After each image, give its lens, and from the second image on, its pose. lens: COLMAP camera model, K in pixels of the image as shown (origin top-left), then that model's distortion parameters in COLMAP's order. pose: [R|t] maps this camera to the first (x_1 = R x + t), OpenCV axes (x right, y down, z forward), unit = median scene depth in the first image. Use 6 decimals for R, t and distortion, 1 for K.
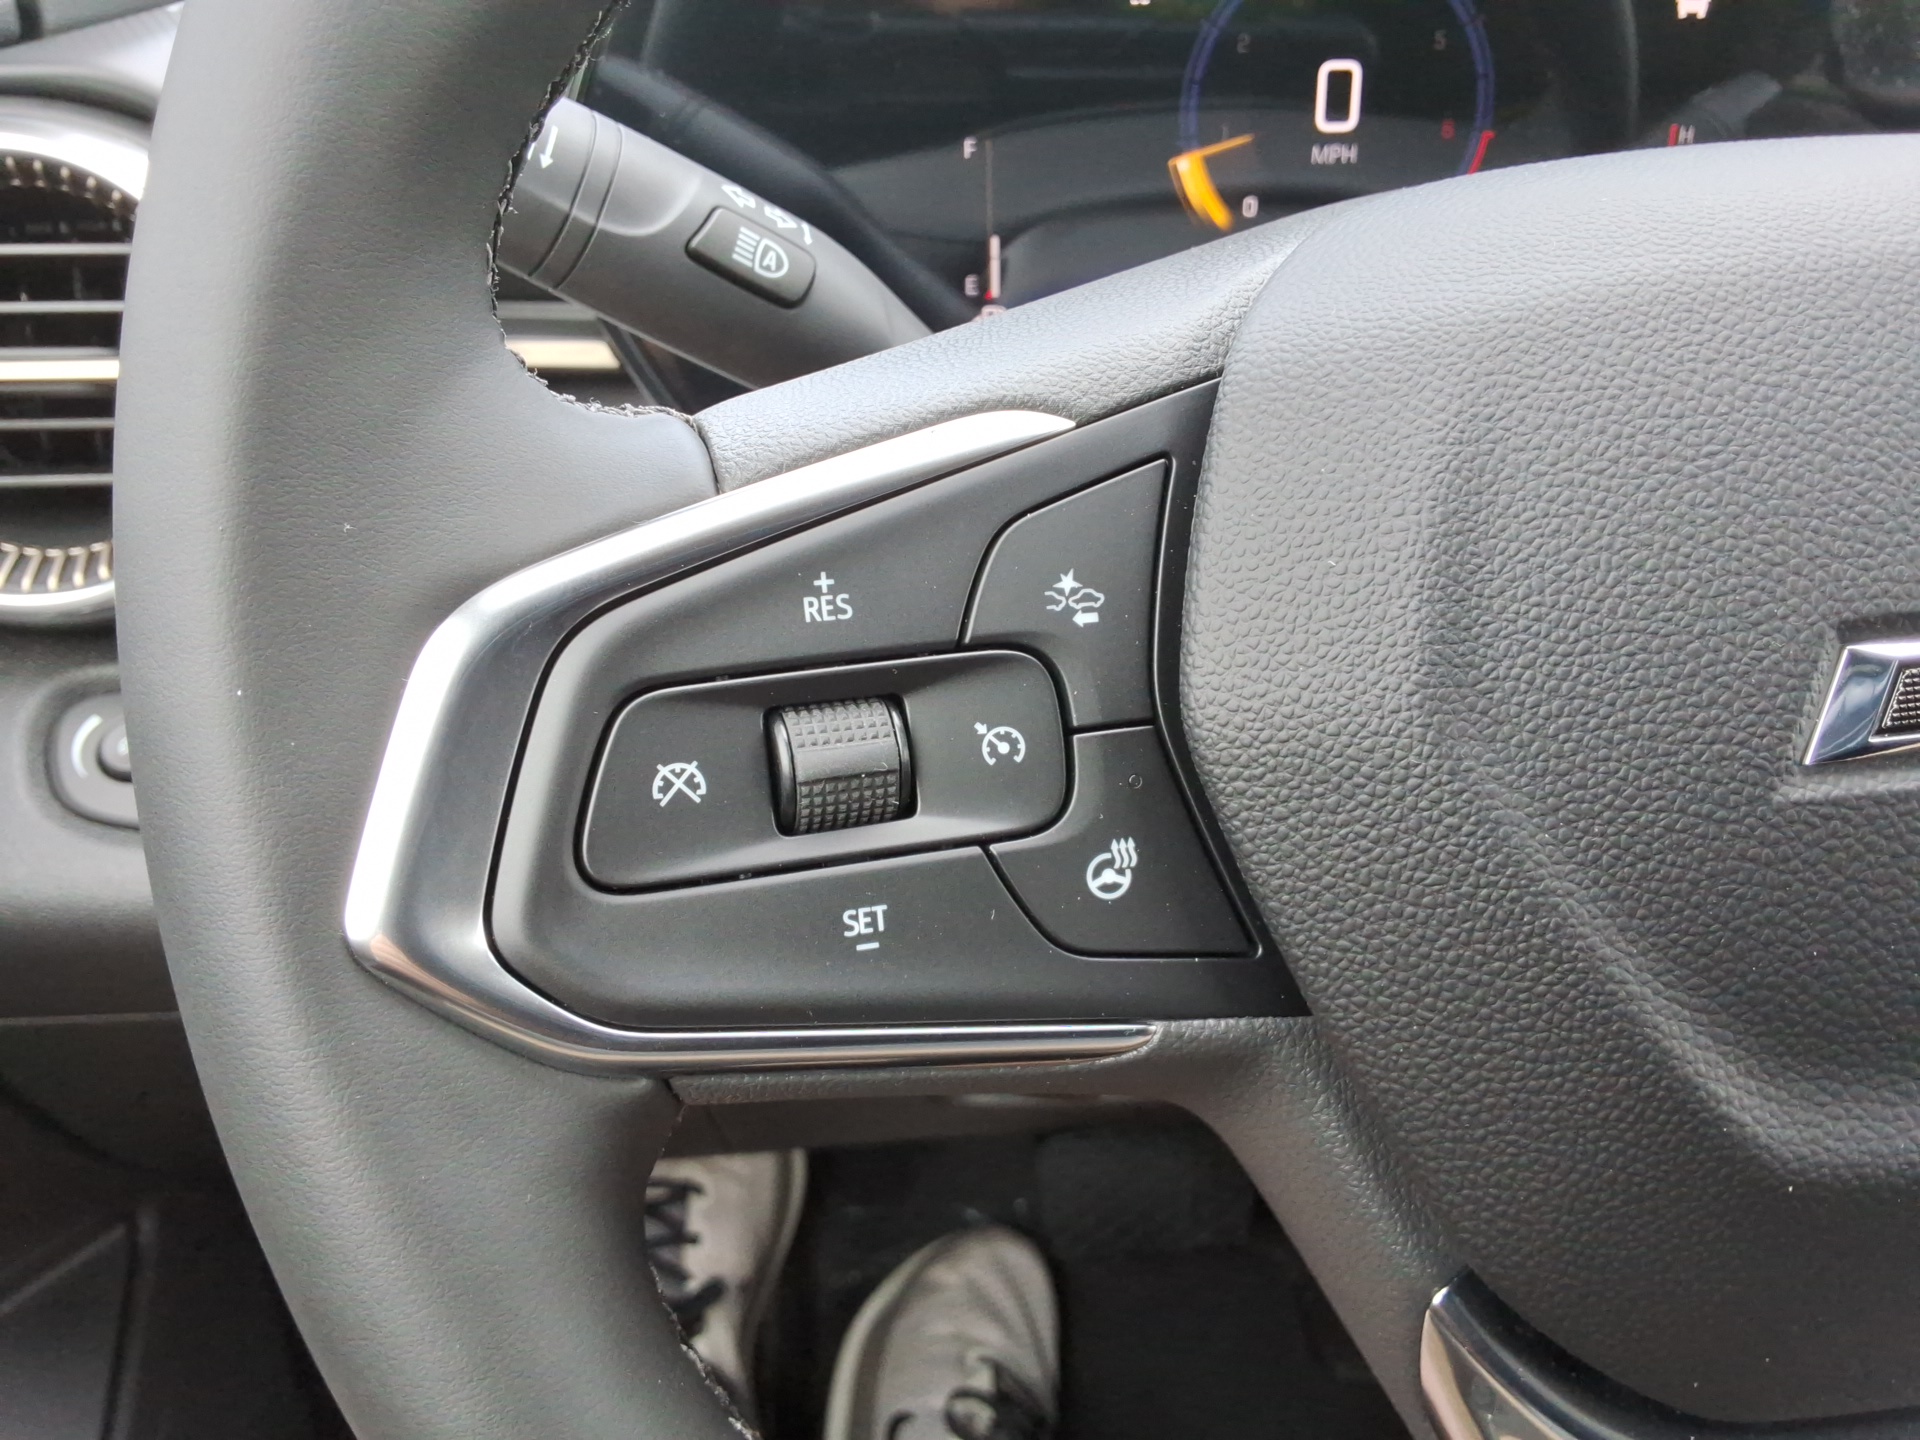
lens RADIAL K [[1561.6, 0, 976.6], [0, 1561.6, 712.0], [0, 0, 1]] dist [0.148947, -0.245320]
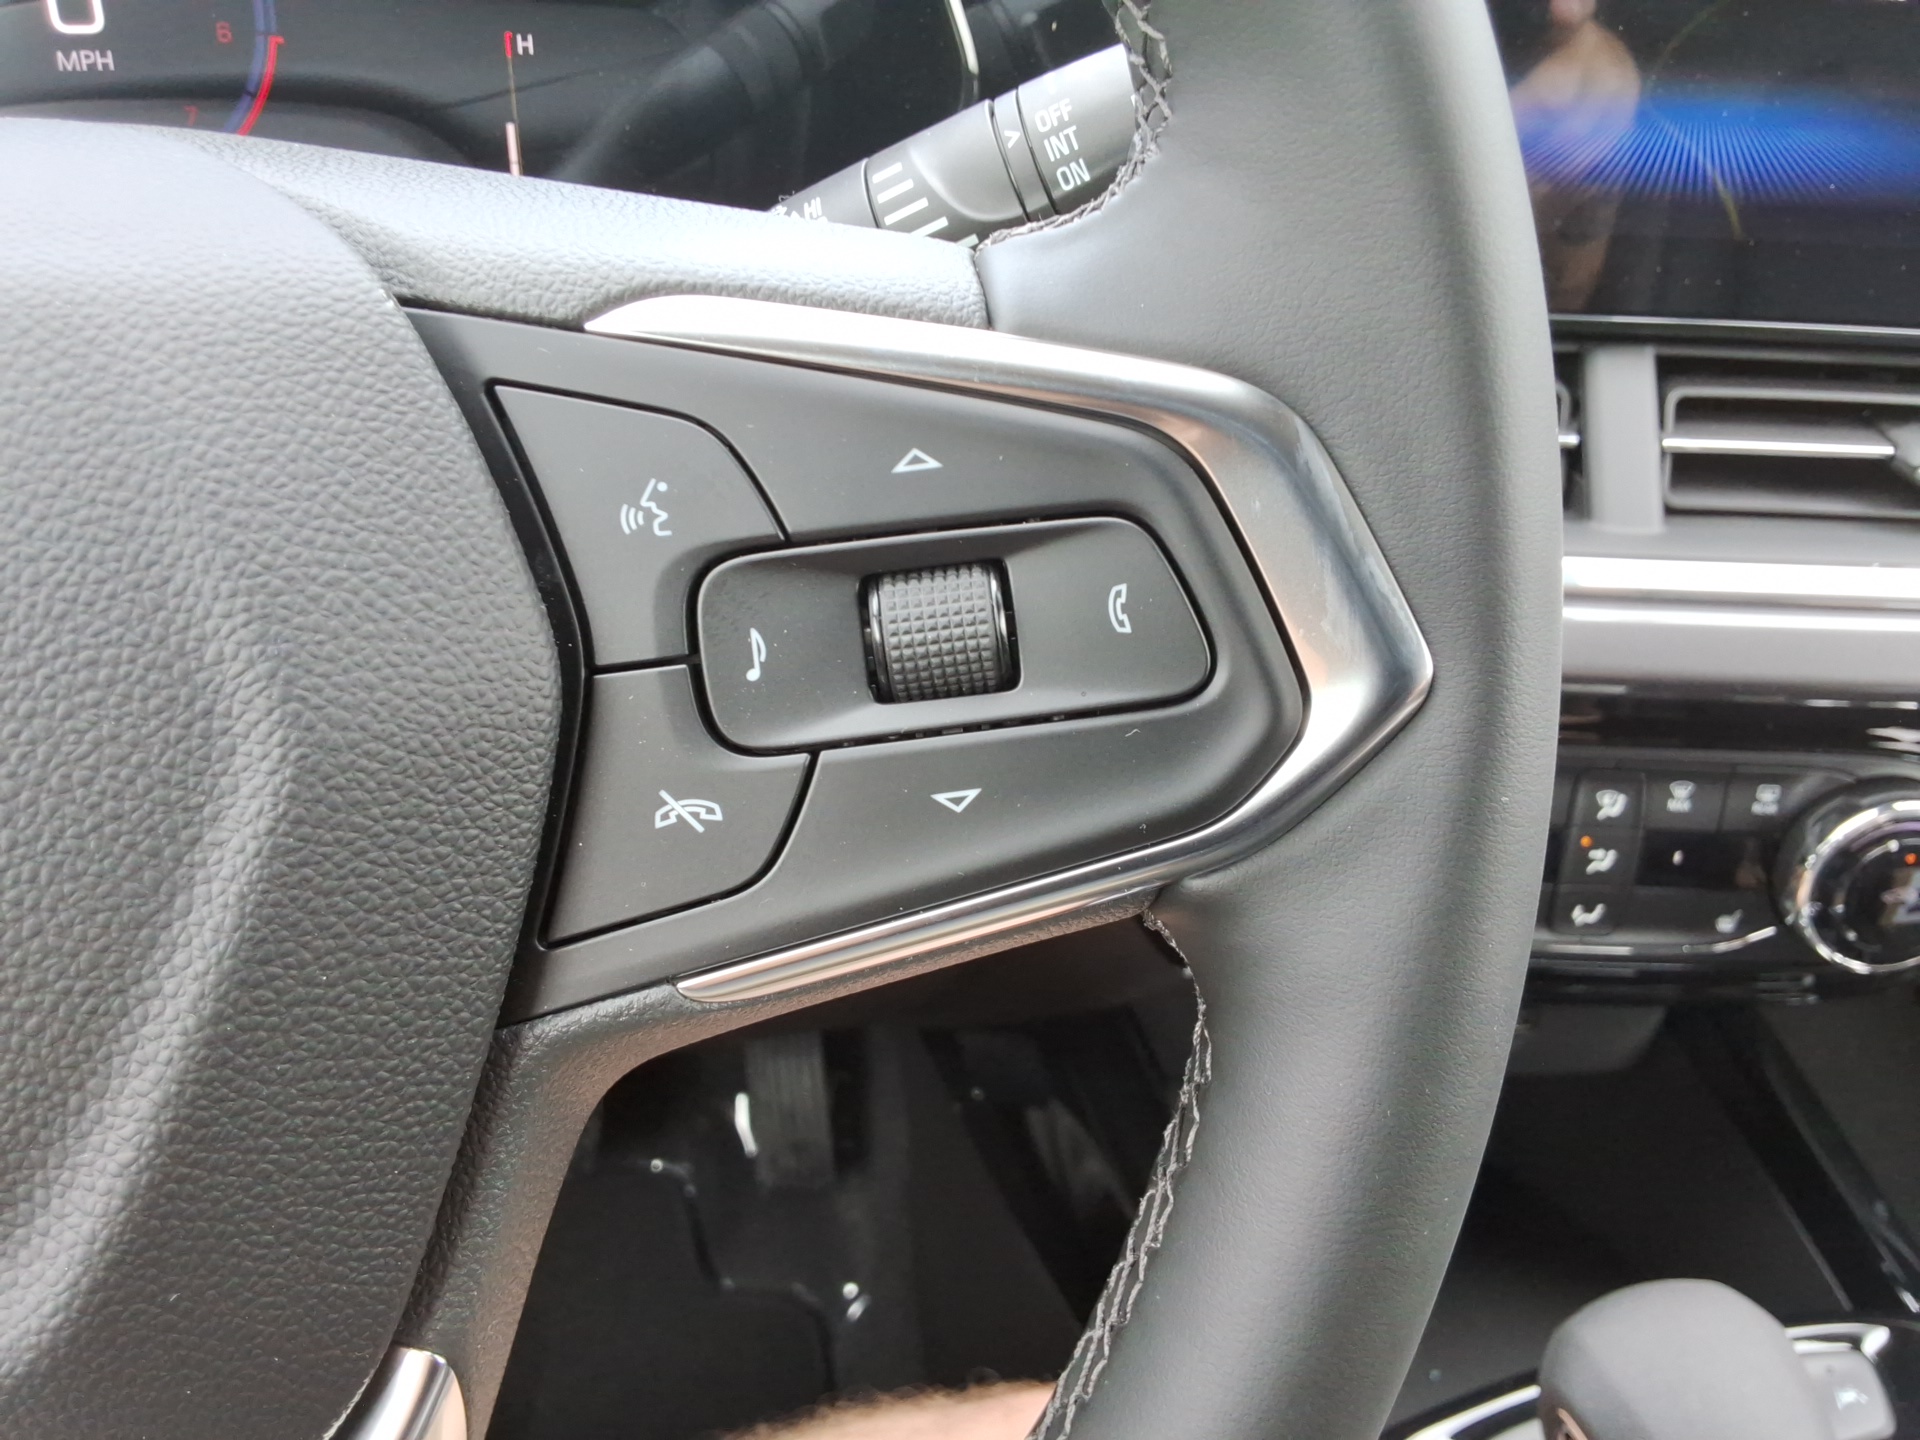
lens RADIAL K [[1561.6, 0, 976.6], [0, 1561.6, 712.0], [0, 0, 1]] dist [0.148947, -0.245320]
pose [[0.987411, -0.037807, 0.153589, 1.235361], [0.023564, 0.995339, 0.093518, -0.162220], [-0.156409, -0.088722, 0.983700, 0.140561]]
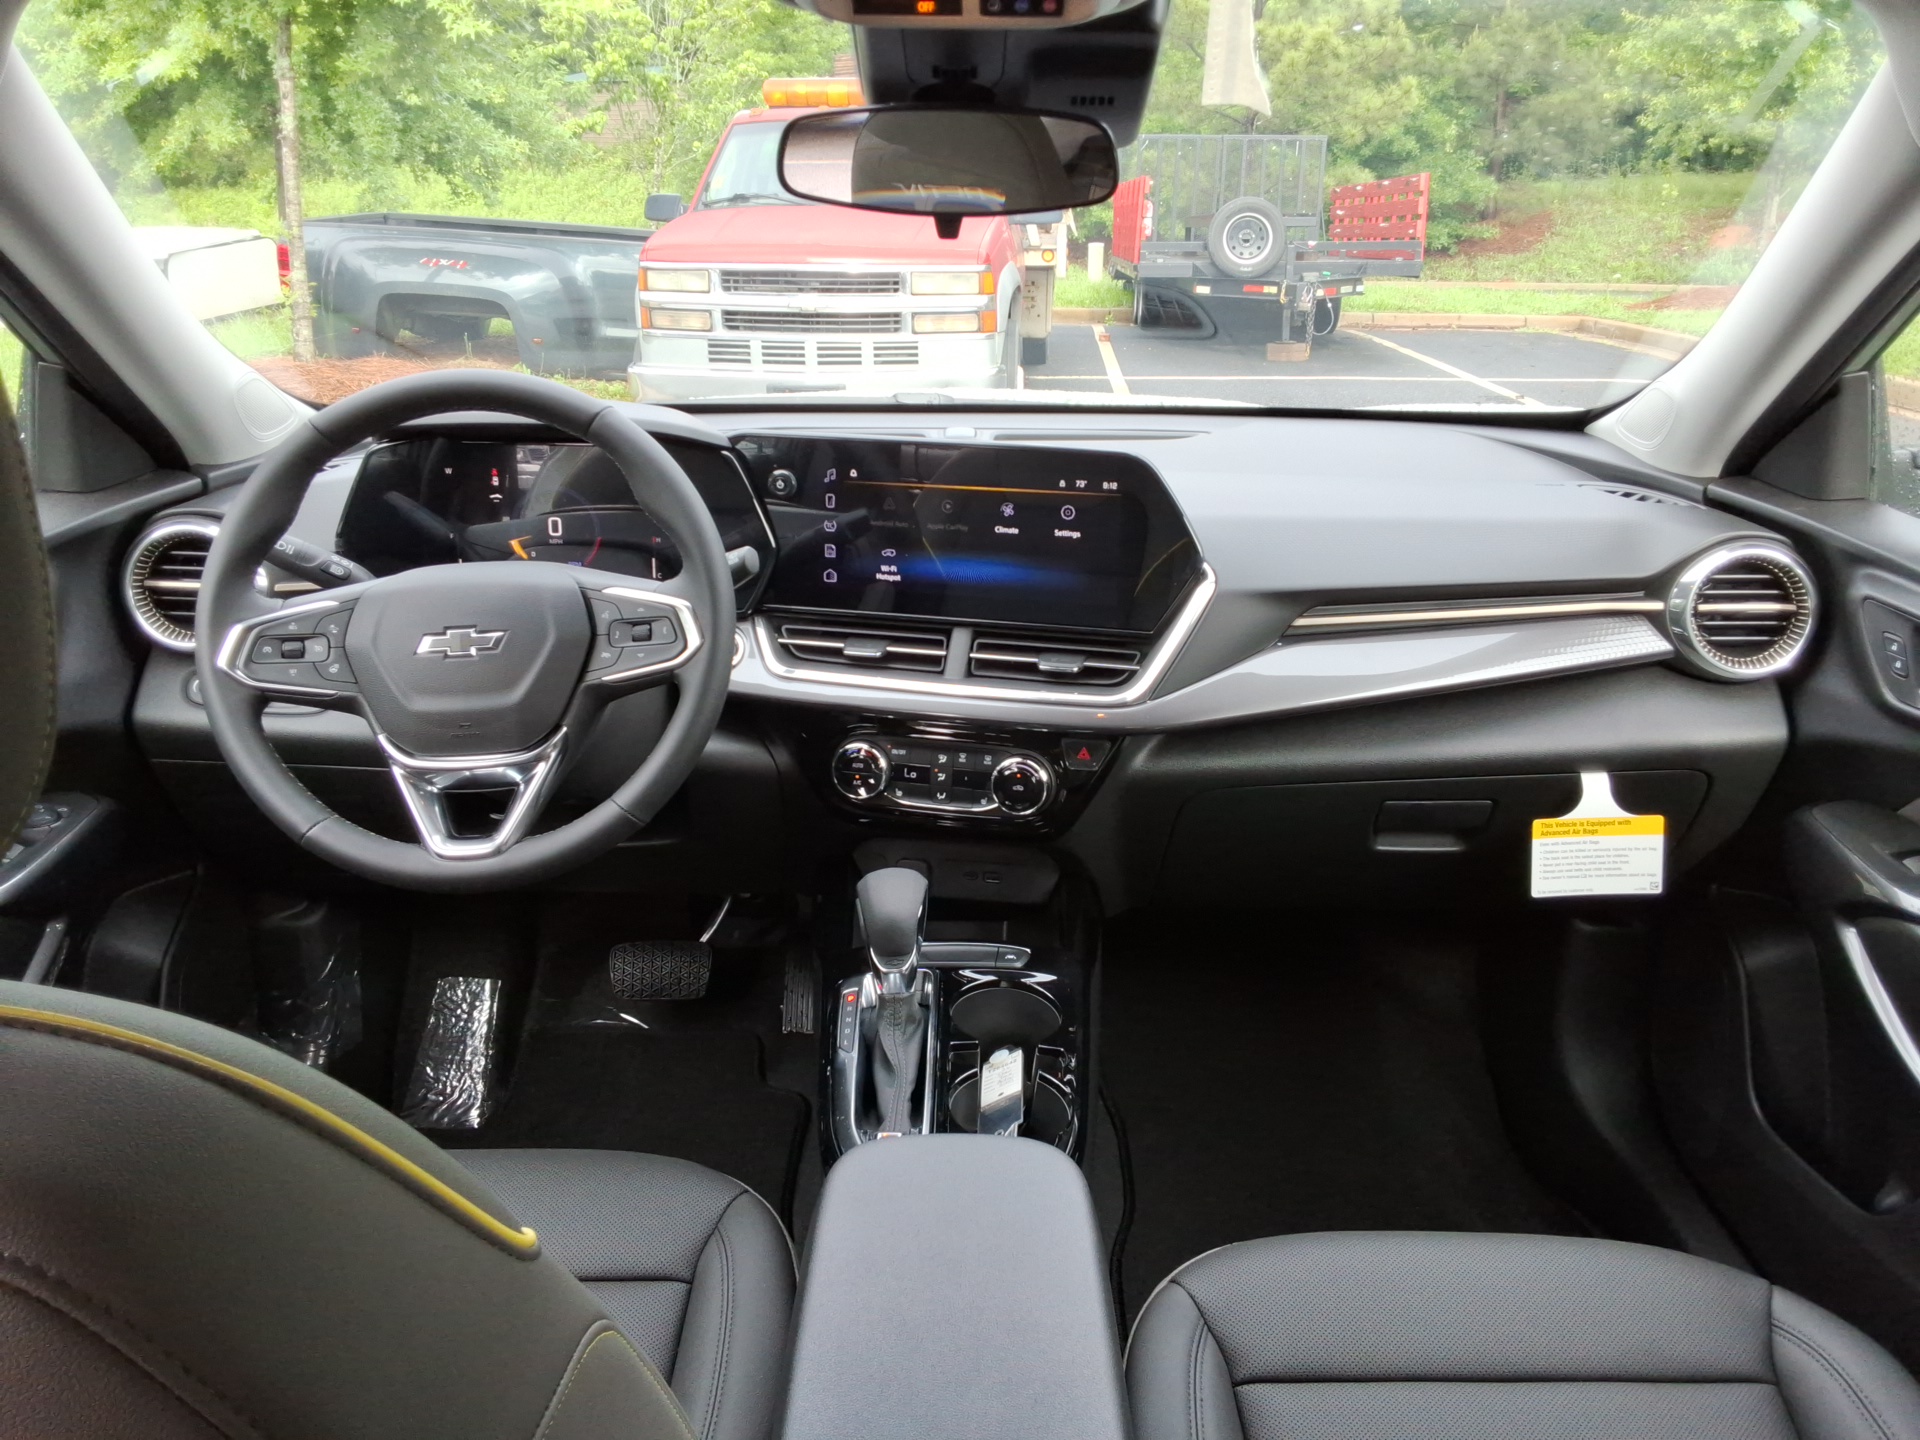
lens RADIAL K [[1526.3, 0, 974.3], [0, 1526.3, 701.4], [0, 0, 1]] dist [0.093181, -0.141172]
pose [[0.995882, 0.046365, -0.077901, 3.264277], [-0.056683, 0.989094, -0.135943, 0.958467], [0.070748, 0.139799, 0.987649, -5.196016]]
